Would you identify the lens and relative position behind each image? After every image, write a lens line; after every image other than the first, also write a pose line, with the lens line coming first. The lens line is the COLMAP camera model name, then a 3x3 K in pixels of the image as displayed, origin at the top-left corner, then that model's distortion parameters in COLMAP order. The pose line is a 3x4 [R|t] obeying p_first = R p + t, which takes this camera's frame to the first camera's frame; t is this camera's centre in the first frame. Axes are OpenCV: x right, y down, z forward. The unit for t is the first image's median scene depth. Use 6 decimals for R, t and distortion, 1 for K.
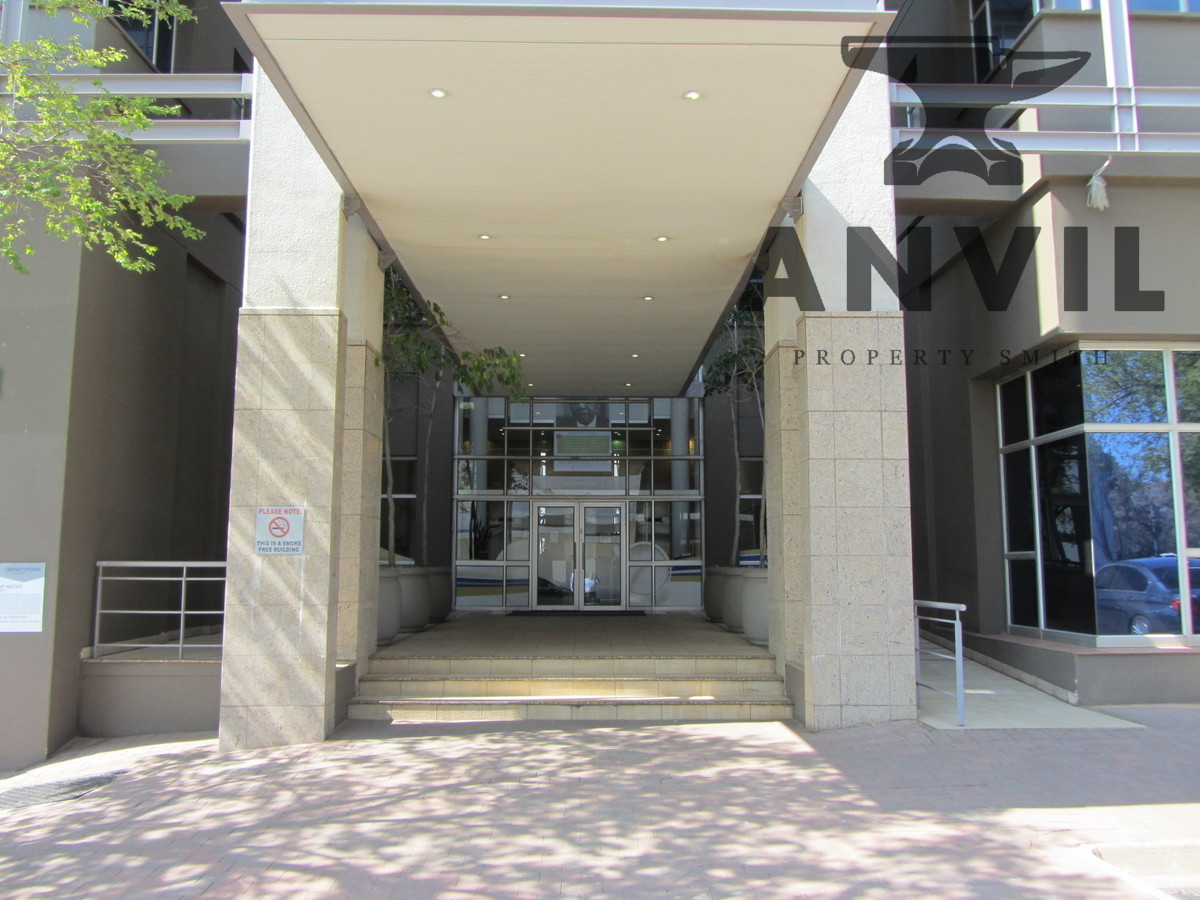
lens RADIAL K [[977.2, 0, 600.0], [0, 977.2, 450.0], [0, 0, 1]] dist [-0.002077, -0.000302]
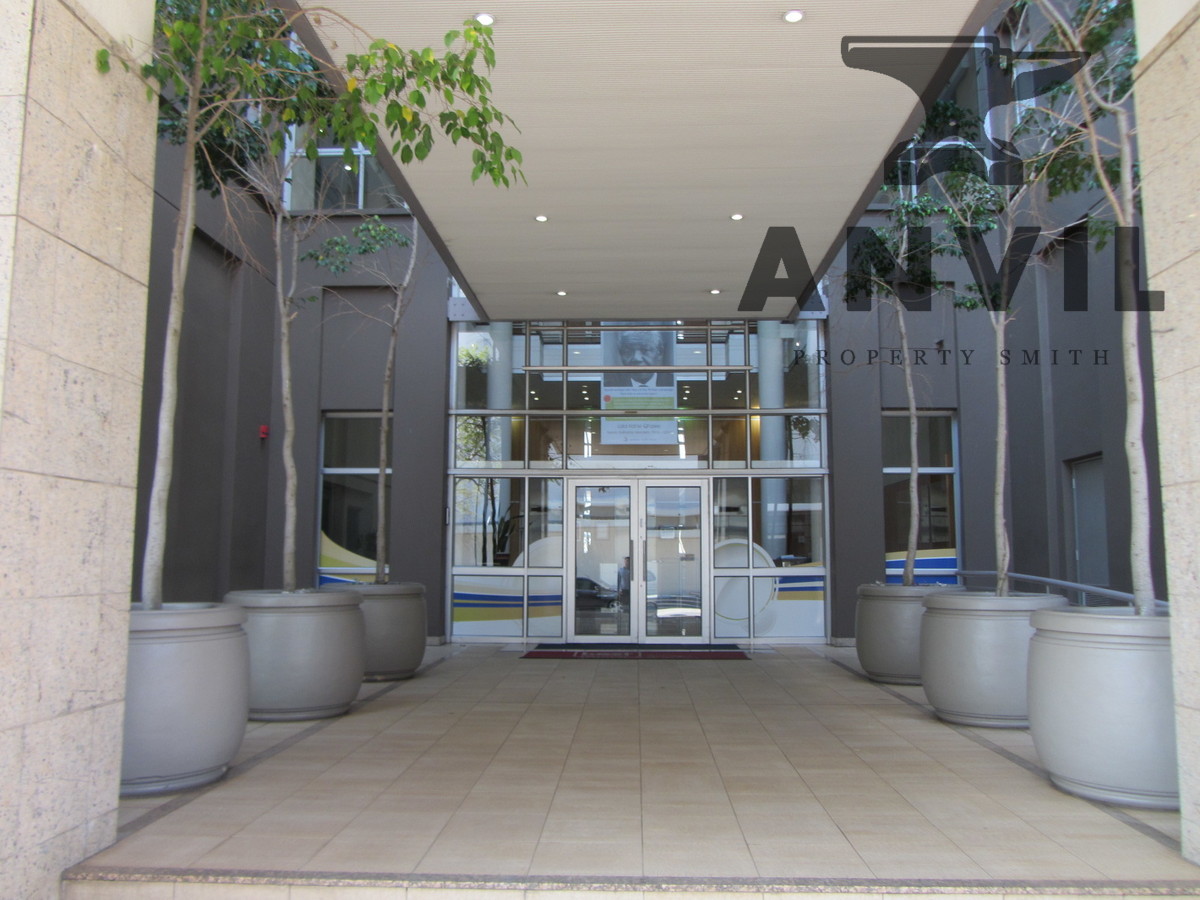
lens RADIAL K [[983.1, 0, 600.0], [0, 983.1, 450.0], [0, 0, 1]] dist [0.110750, 0.001627]
pose [[0.998675, -0.004700, -0.051239, -0.012271], [0.005025, 0.999968, 0.006224, 0.029264], [0.051209, -0.006473, 0.998667, 0.330082]]
